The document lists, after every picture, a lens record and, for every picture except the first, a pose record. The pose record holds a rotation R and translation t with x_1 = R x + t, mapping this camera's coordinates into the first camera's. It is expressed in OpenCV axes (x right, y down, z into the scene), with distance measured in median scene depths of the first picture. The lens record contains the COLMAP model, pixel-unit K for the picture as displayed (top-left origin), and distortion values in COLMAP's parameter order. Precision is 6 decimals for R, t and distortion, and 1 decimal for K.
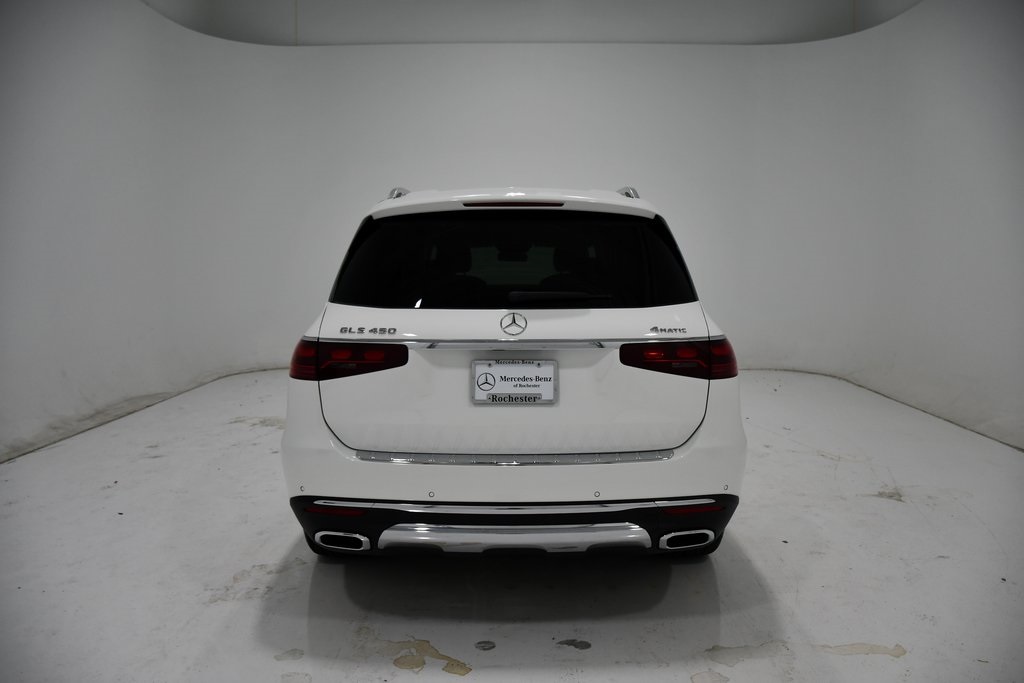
lens RADIAL K [[778.9, 0, 512.0], [0, 778.9, 341.5], [0, 0, 1]] dist [-0.156443, 0.051304]
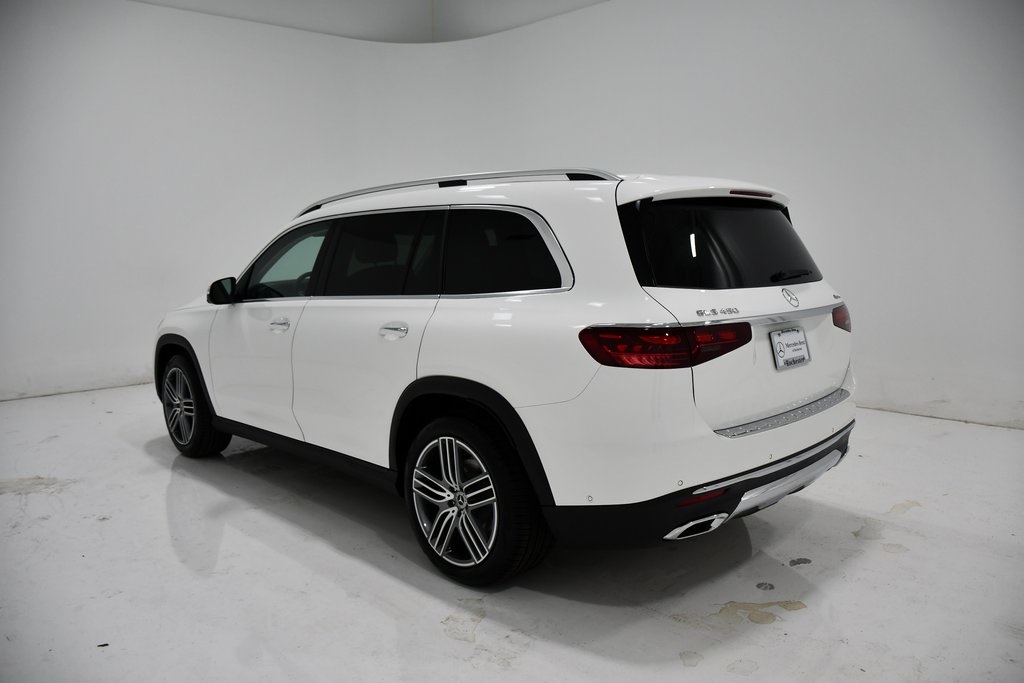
lens RADIAL K [[778.9, 0, 512.0], [0, 778.9, 341.5], [0, 0, 1]] dist [-0.156443, 0.051304]
pose [[0.726668, -0.093127, 0.680648, -1.066228], [0.086902, 0.995271, 0.043396, -0.042365], [-0.681471, 0.027615, 0.731324, 0.443345]]
